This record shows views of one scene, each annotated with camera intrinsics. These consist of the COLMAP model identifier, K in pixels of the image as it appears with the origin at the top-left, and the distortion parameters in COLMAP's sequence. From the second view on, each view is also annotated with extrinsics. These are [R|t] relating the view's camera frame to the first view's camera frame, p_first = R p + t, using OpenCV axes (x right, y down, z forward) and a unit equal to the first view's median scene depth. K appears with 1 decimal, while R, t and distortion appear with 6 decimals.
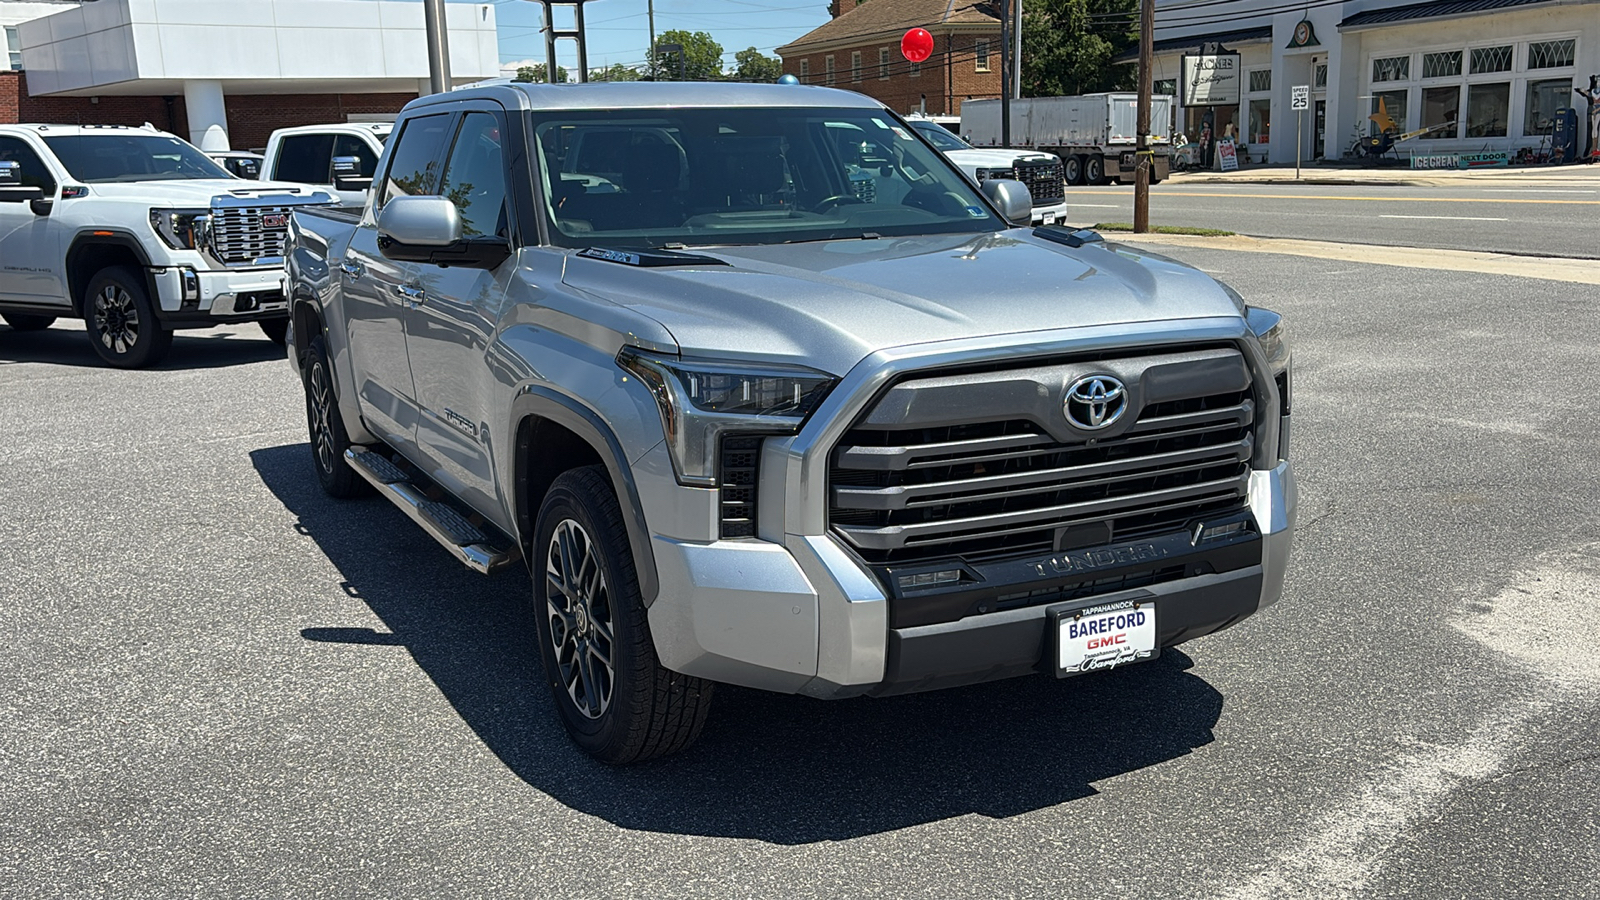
lens RADIAL K [[1498.9, 0, 753.2], [0, 1498.9, 480.4], [0, 0, 1]] dist [0.023398, -0.009897]
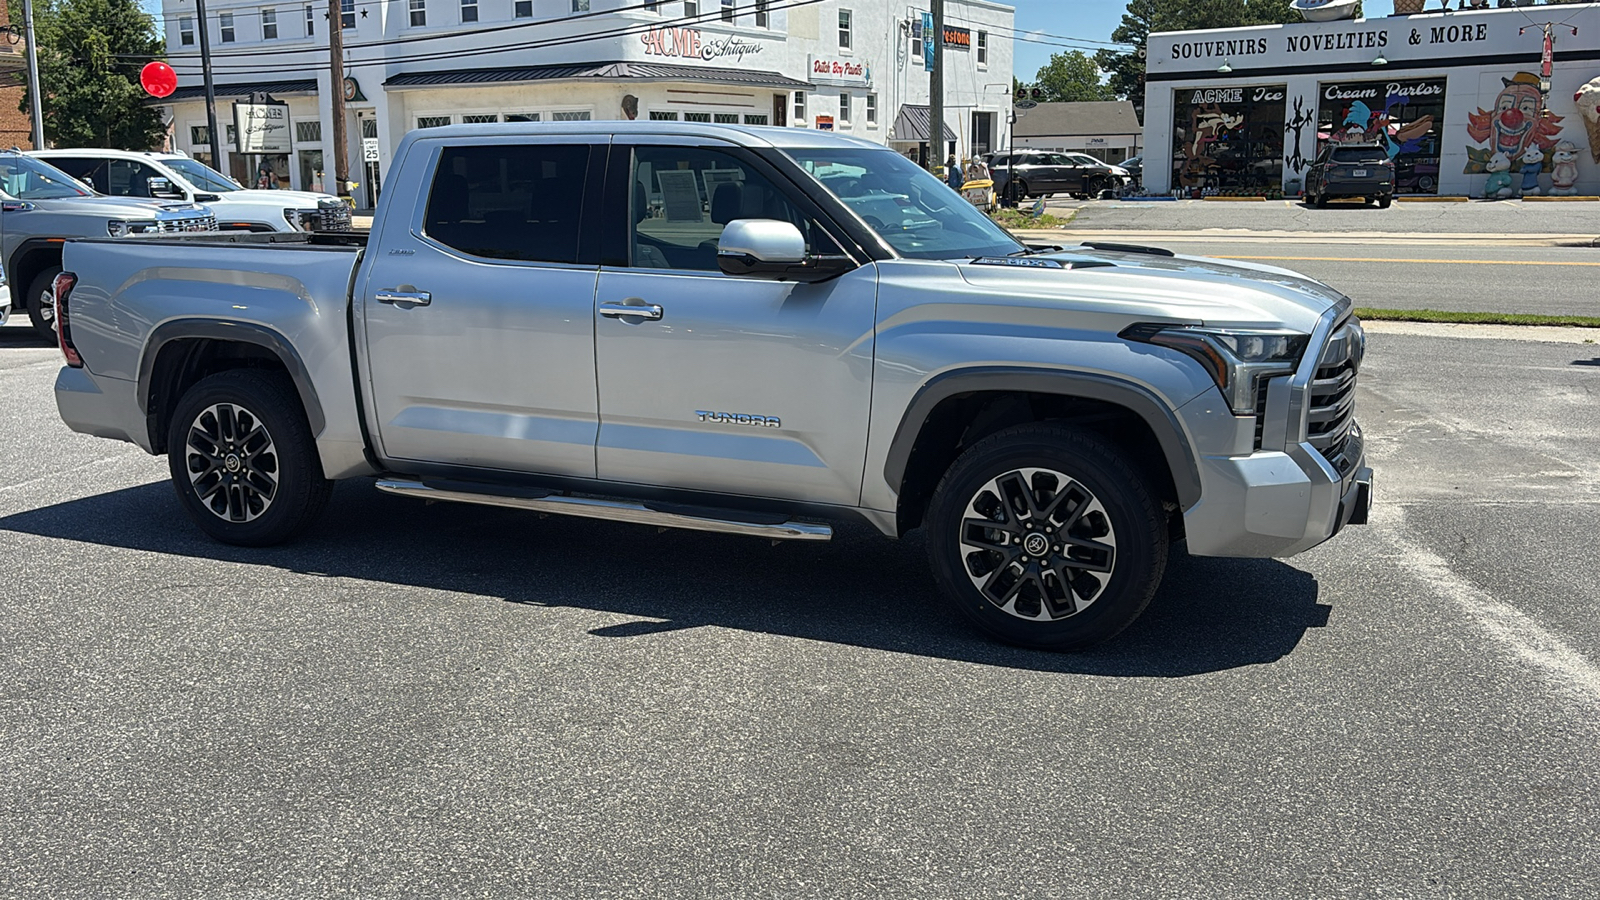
lens RADIAL K [[1498.9, 0, 753.2], [0, 1498.9, 480.4], [0, 0, 1]] dist [0.023398, -0.009897]
pose [[0.782066, -0.097649, 0.615497, -0.888488], [0.116987, 0.993094, 0.008908, -0.001723], [-0.612116, 0.065039, 0.788089, 0.109576]]
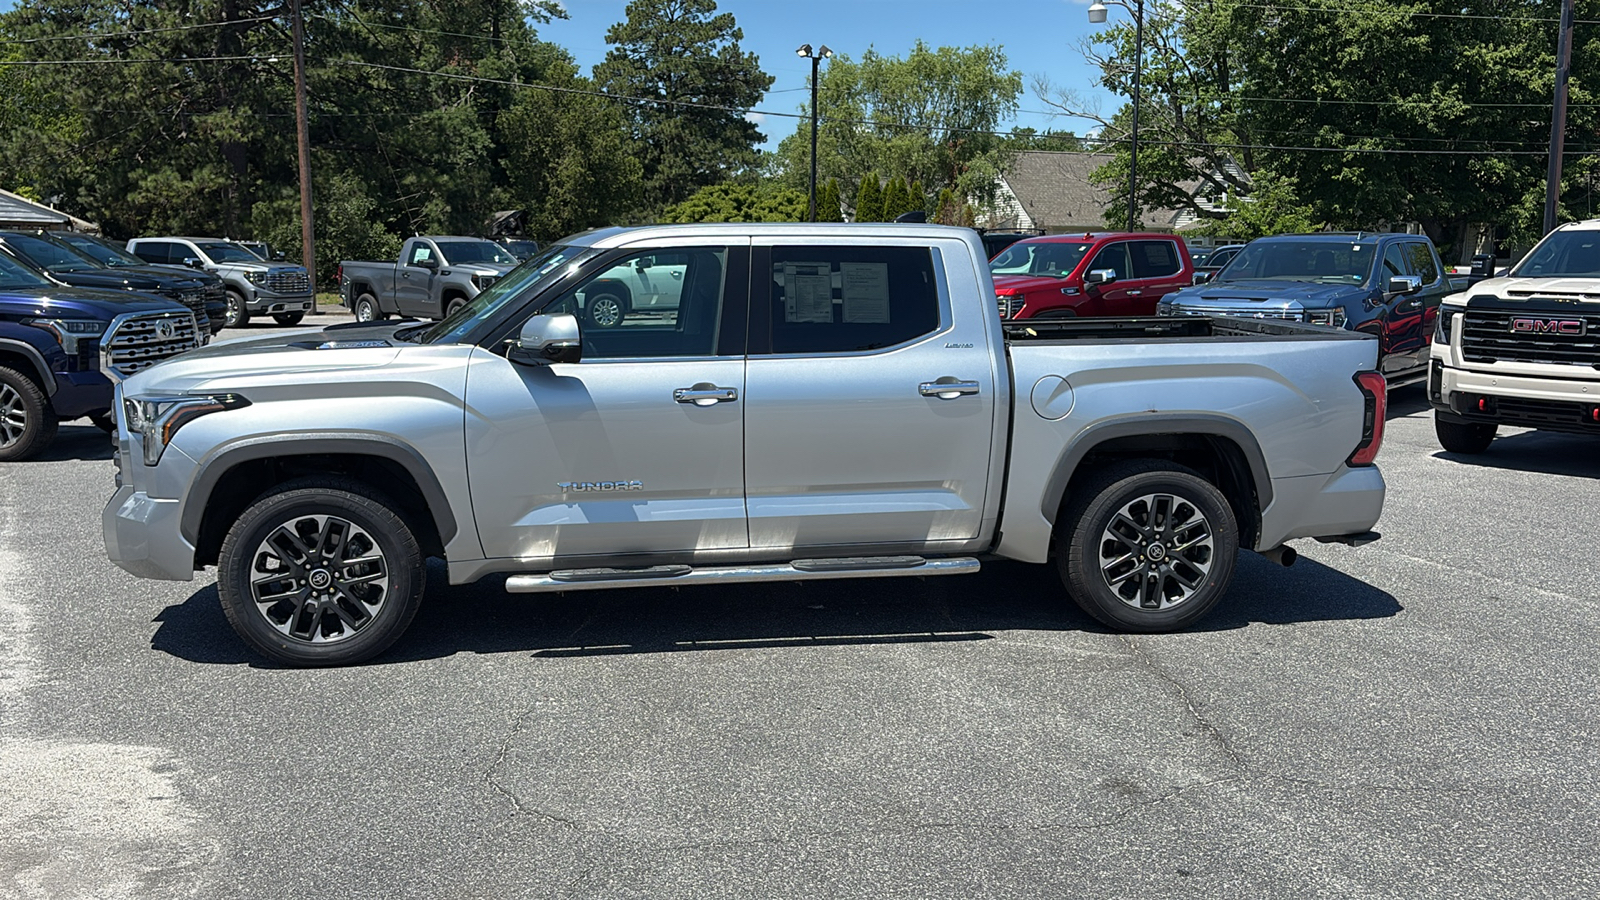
lens RADIAL K [[1471.6, 0, 805.9], [0, 1471.6, 479.9], [0, 0, 1]] dist [0.062002, -0.073315]
pose [[-0.281664, 0.177221, -0.943005, 1.294196], [-0.205800, 0.948765, 0.239774, -0.429015], [0.937183, 0.261606, -0.230761, 1.627284]]
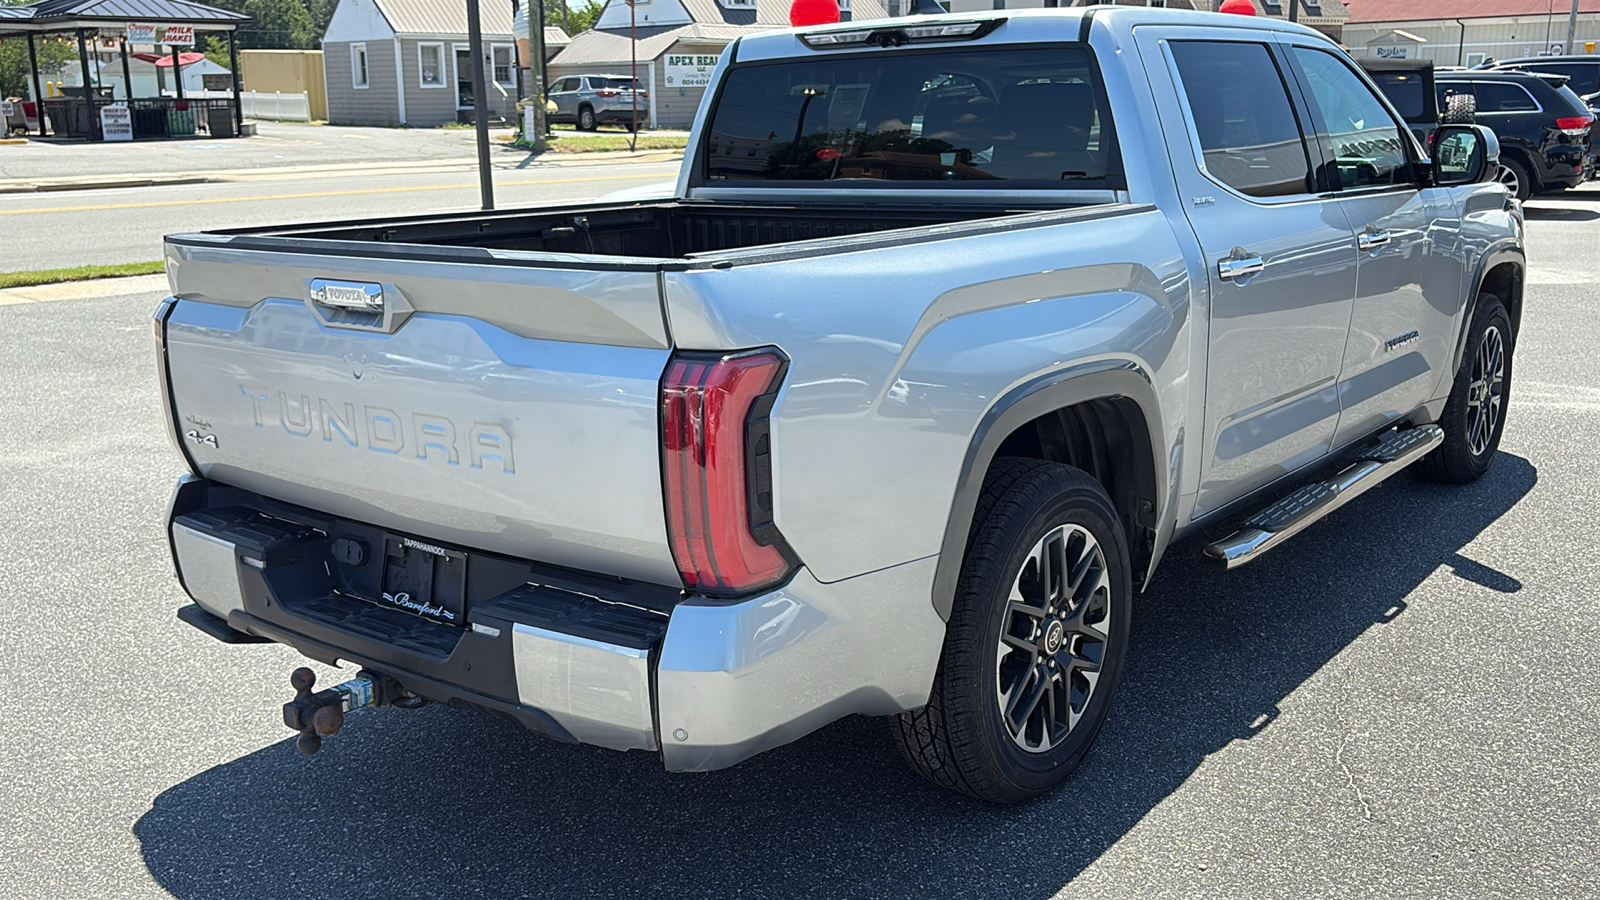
lens RADIAL K [[1493.2, 0, 778.6], [0, 1493.2, 449.6], [0, 0, 1]] dist [0.059180, -0.076292]
pose [[-0.422405, -0.166402, 0.891002, -0.979809], [0.229566, 0.931313, 0.282763, -0.372375], [-0.876854, 0.323984, -0.355192, 1.800870]]
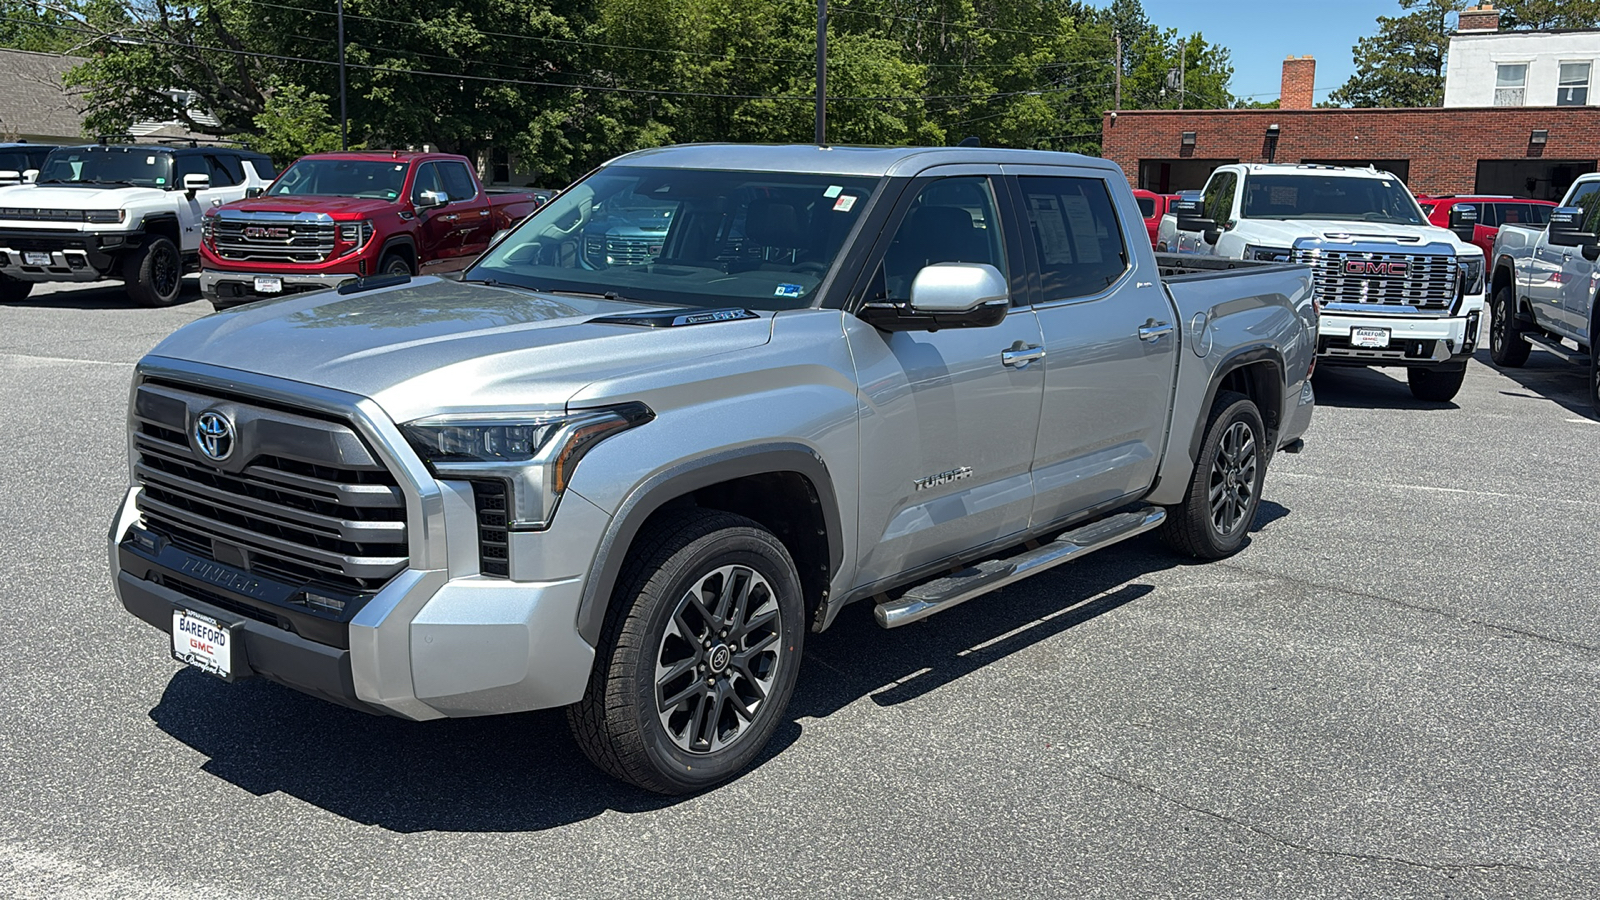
lens RADIAL K [[1478.7, 0, 796.5], [0, 1478.7, 461.2], [0, 0, 1]] dist [0.064555, -0.097864]
pose [[0.423461, 0.206341, -0.882102, 1.002282], [-0.231351, 0.966059, 0.114918, -0.188235], [0.875875, 0.155412, 0.456826, 0.618815]]
